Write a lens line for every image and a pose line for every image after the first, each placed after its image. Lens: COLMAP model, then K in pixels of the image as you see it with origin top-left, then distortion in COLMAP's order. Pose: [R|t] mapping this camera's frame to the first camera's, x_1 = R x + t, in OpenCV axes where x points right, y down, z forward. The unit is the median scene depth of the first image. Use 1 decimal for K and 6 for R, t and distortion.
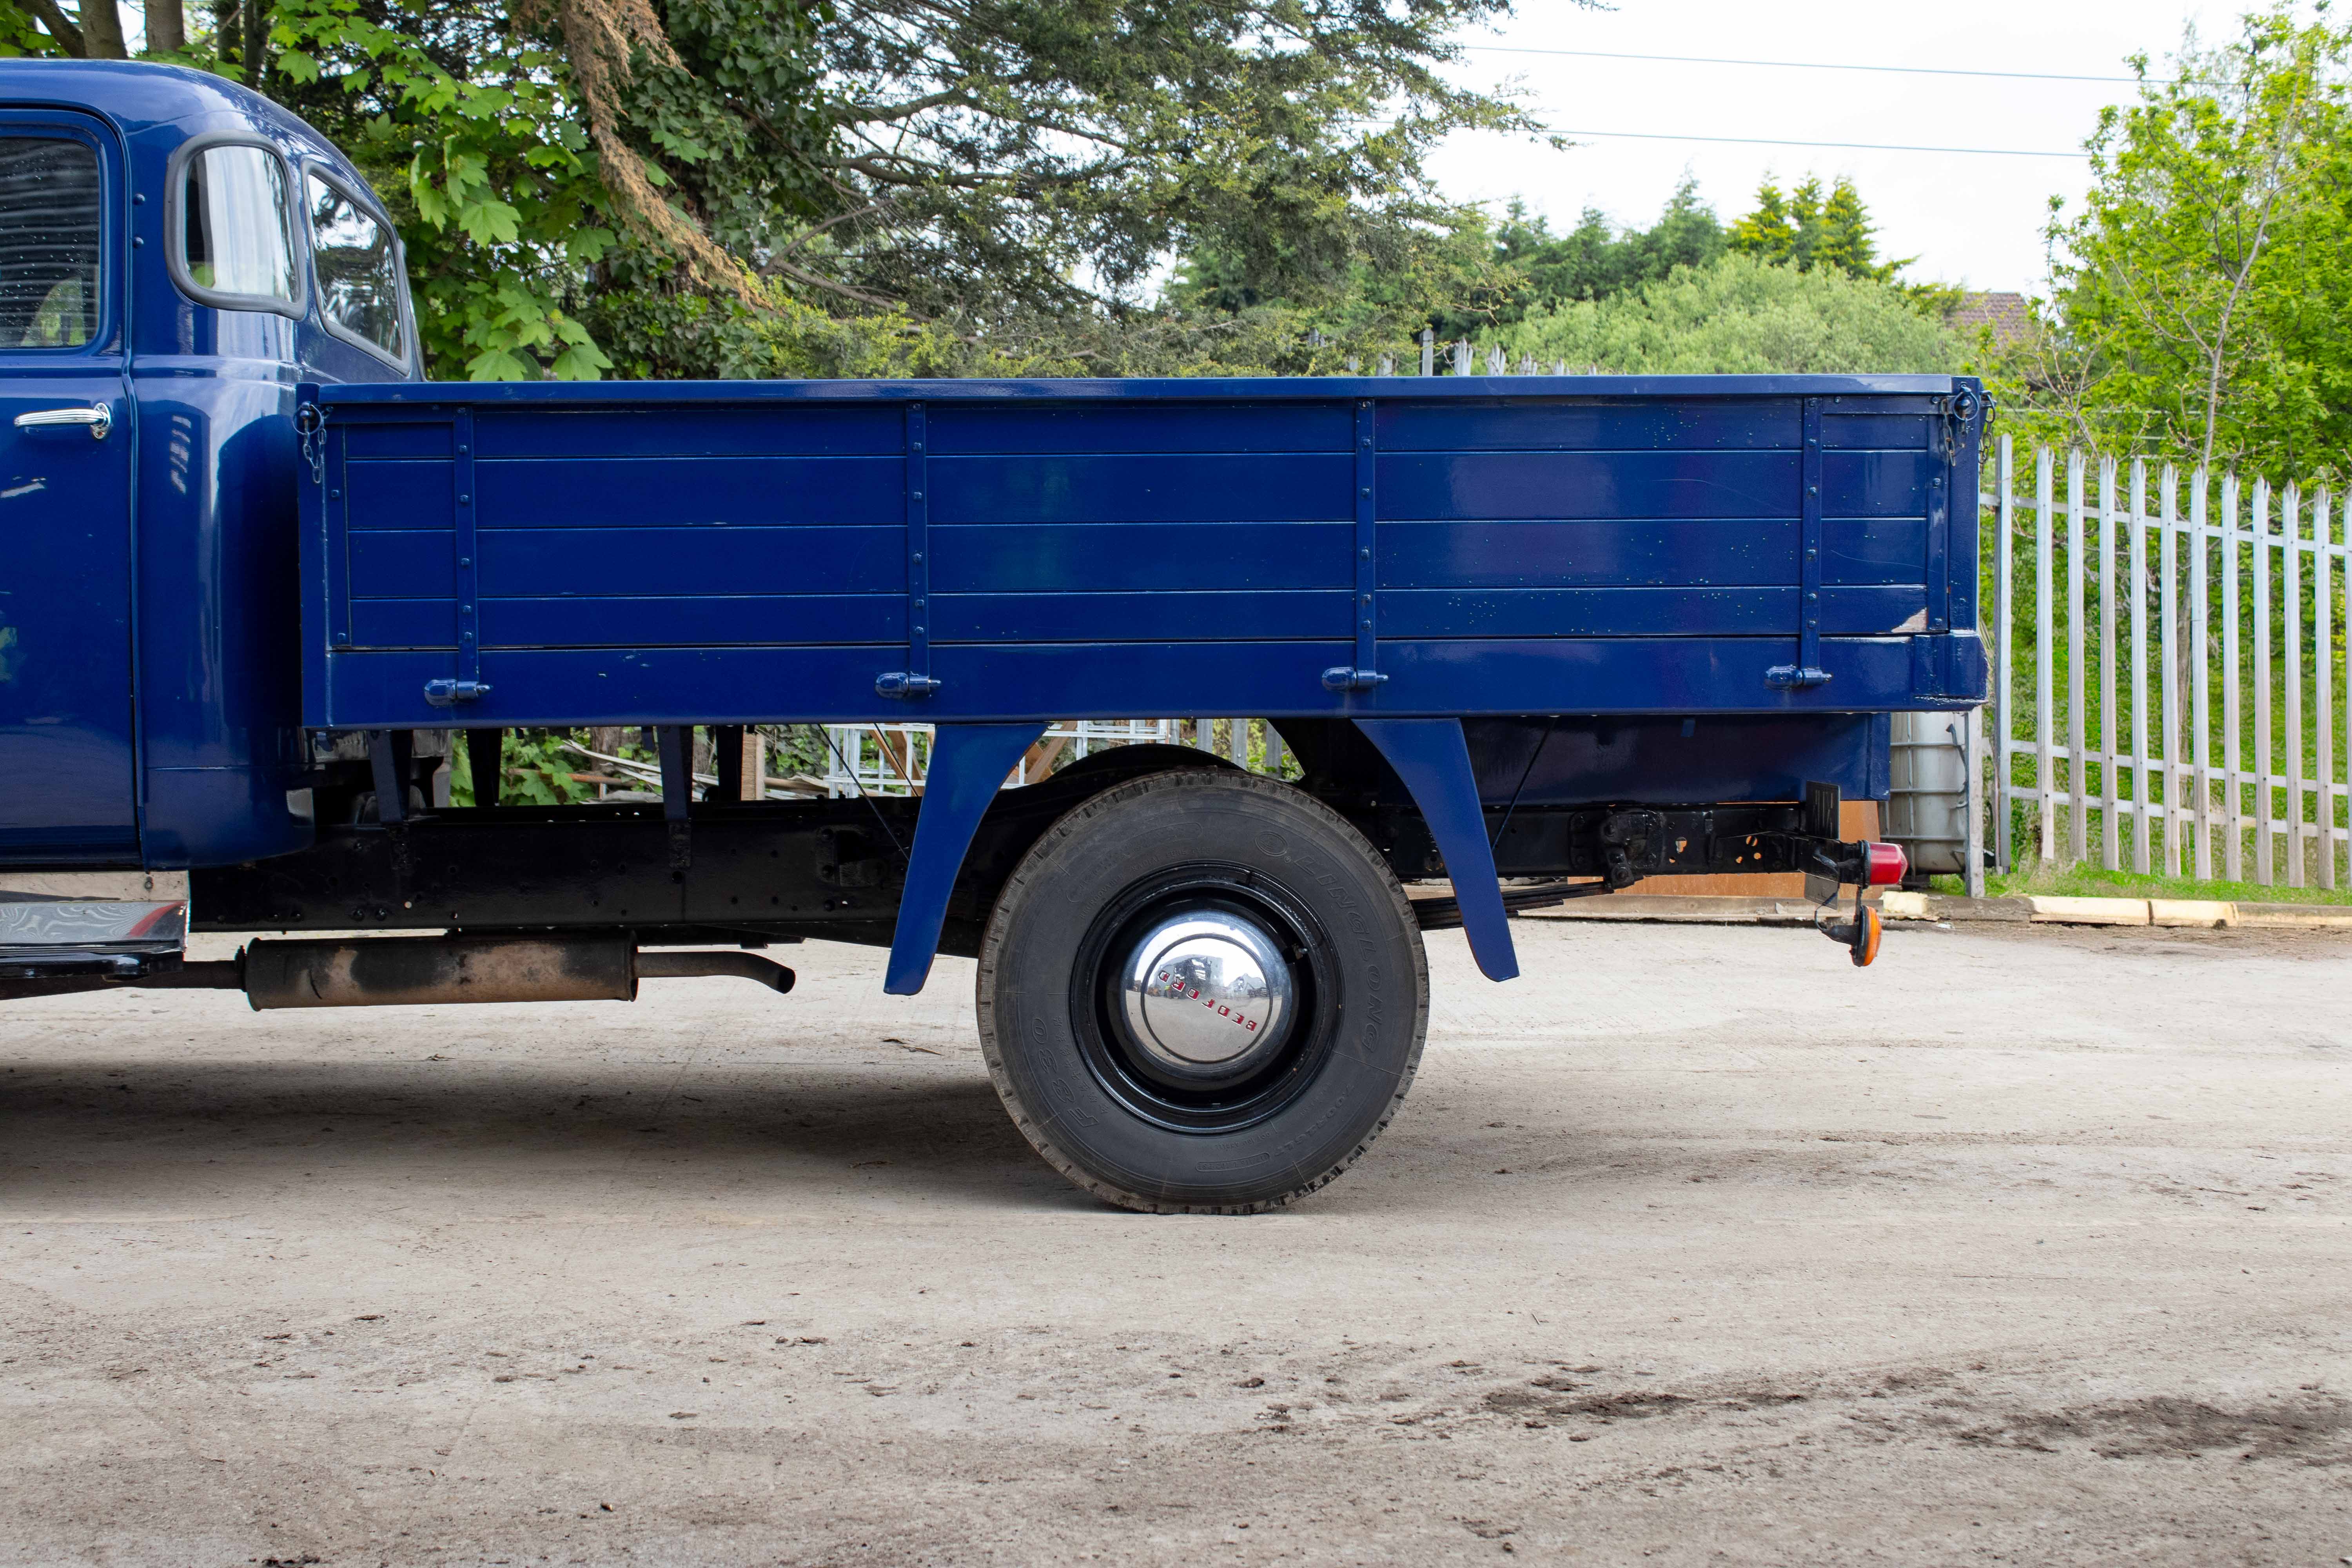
lens RADIAL K [[2988.2, 0, 1167.2], [0, 2988.2, 790.4], [0, 0, 1]] dist [-0.018344, -0.038555]
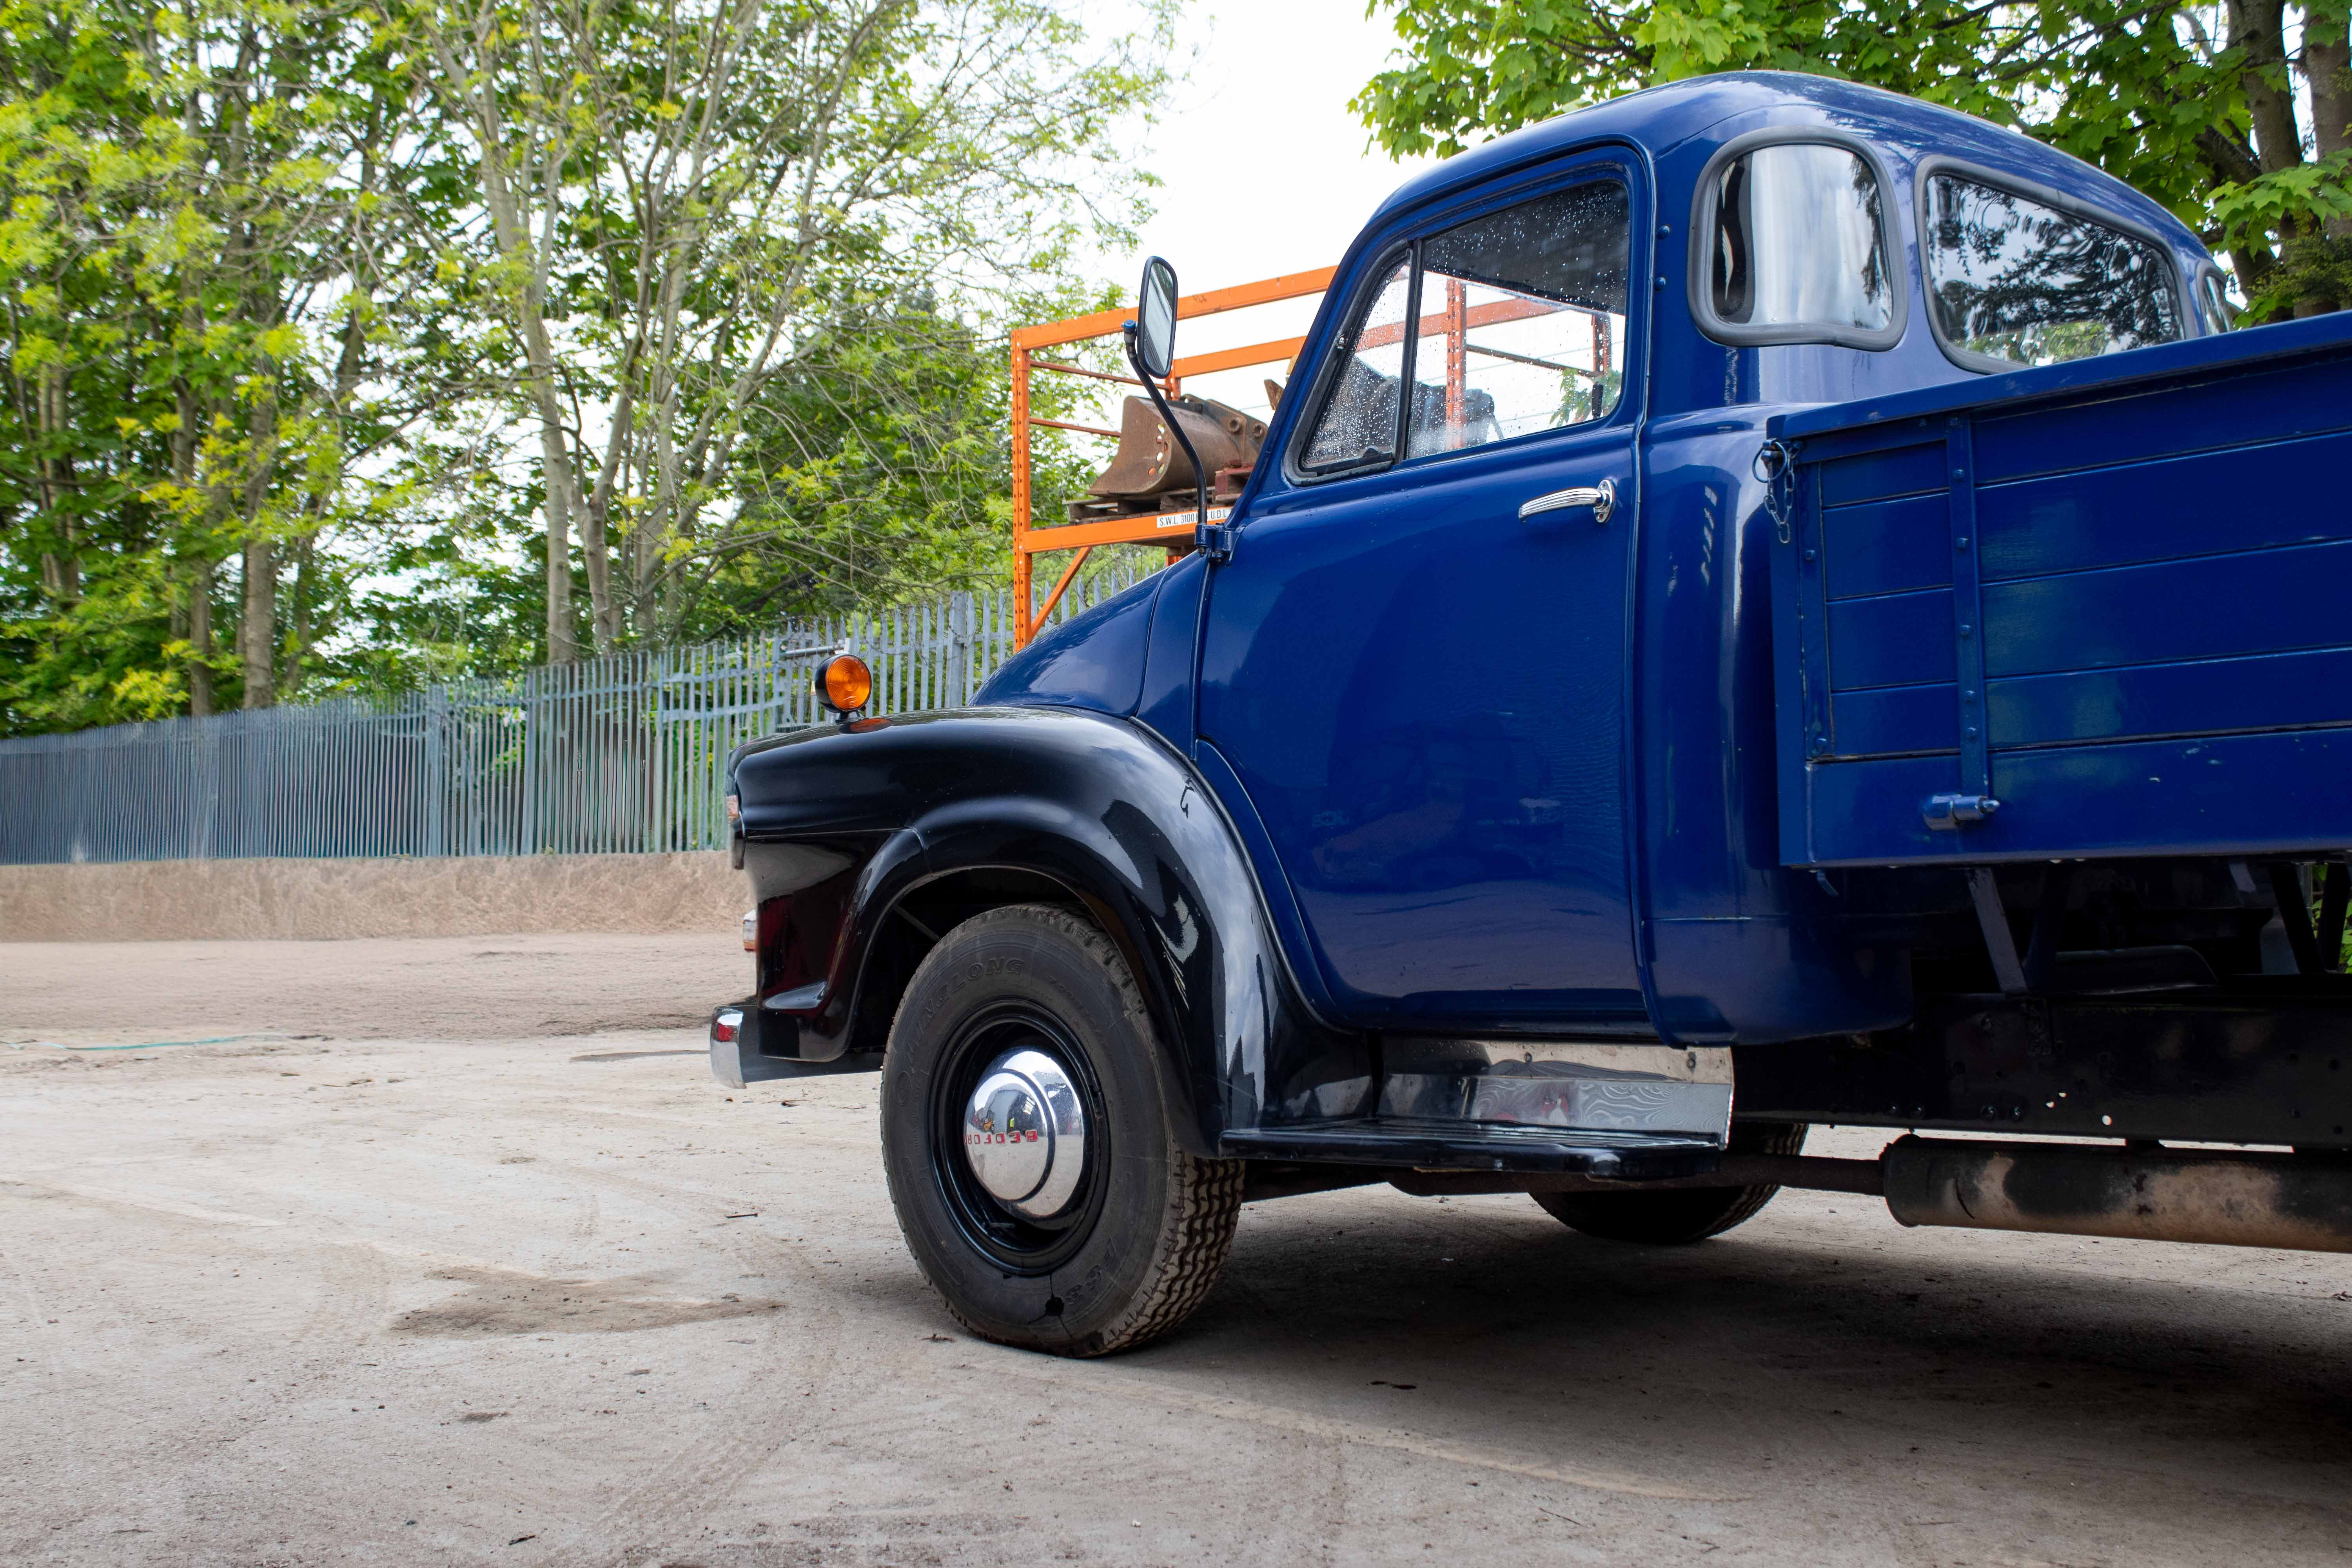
lens RADIAL K [[2595.4, 0, 1250.1], [0, 2595.4, 817.1], [0, 0, 1]] dist [0.153367, -0.489267]
pose [[0.671942, -0.032240, -0.739902, 0.105122], [-0.007465, 0.998706, -0.050297, 0.001182], [0.740566, 0.039320, 0.670832, 0.419265]]
